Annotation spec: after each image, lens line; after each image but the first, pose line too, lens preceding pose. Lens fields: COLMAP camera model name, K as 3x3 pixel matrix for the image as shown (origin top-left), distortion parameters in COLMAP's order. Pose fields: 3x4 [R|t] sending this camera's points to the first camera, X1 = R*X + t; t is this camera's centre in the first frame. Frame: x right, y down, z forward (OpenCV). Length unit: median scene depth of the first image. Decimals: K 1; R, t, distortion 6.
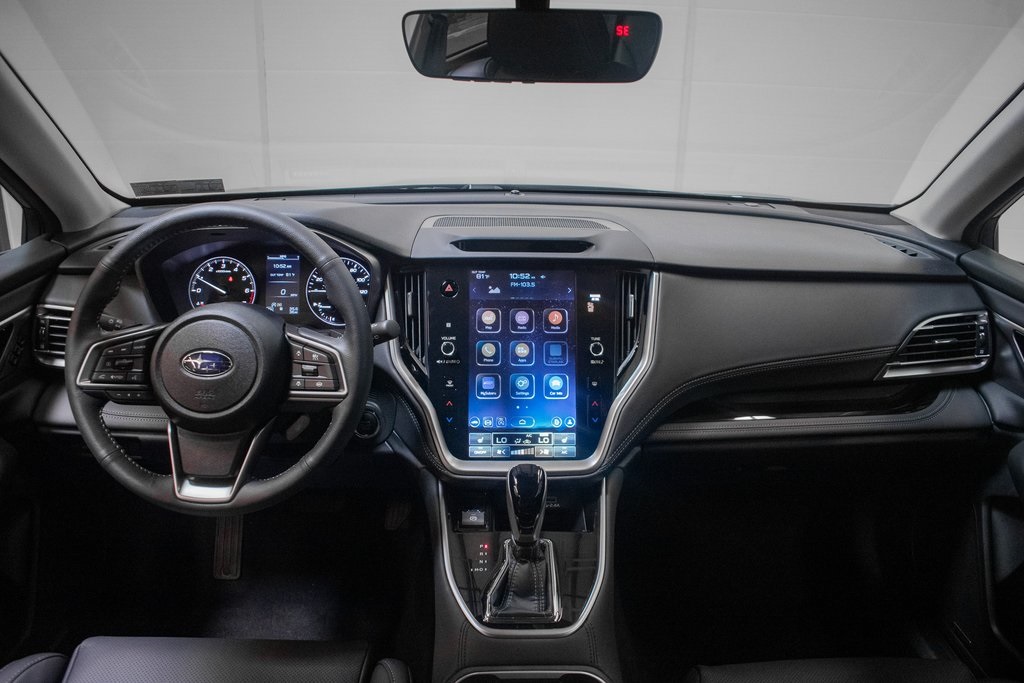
lens RADIAL K [[820.1, 0, 520.4], [0, 820.1, 336.5], [0, 0, 1]] dist [-0.071232, -0.012276]
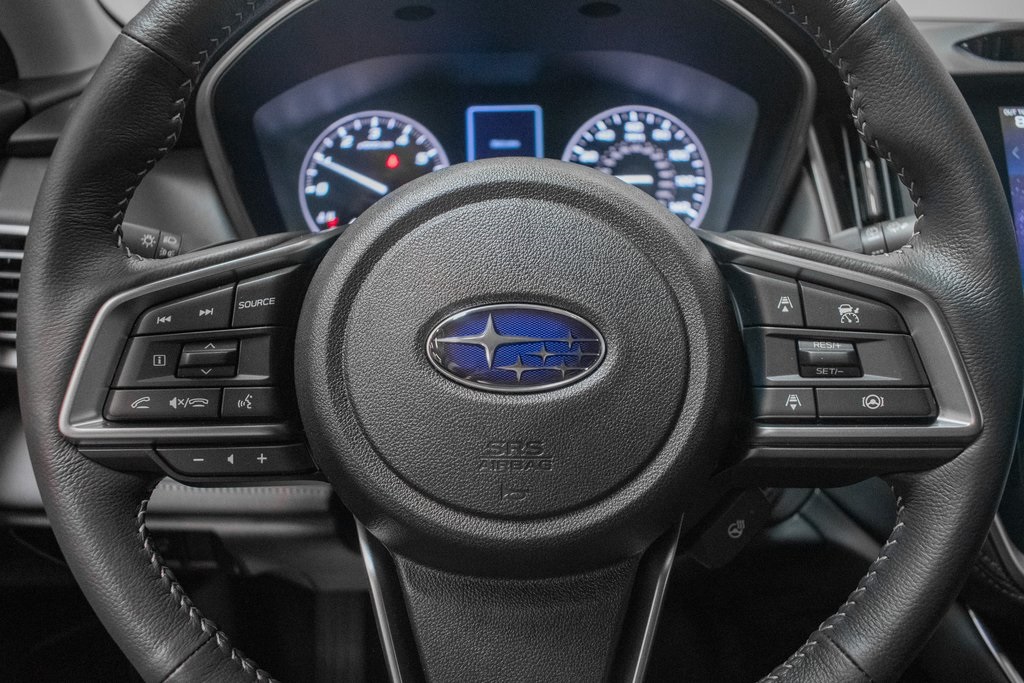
lens RADIAL K [[820.1, 0, 500.9], [0, 820.1, 340.8], [0, 0, 1]] dist [-0.071232, -0.012276]
pose [[0.999422, -0.033282, -0.006995, -0.378431], [0.033512, 0.998798, 0.035762, 0.019644], [0.005796, -0.035976, 0.999336, 0.690112]]
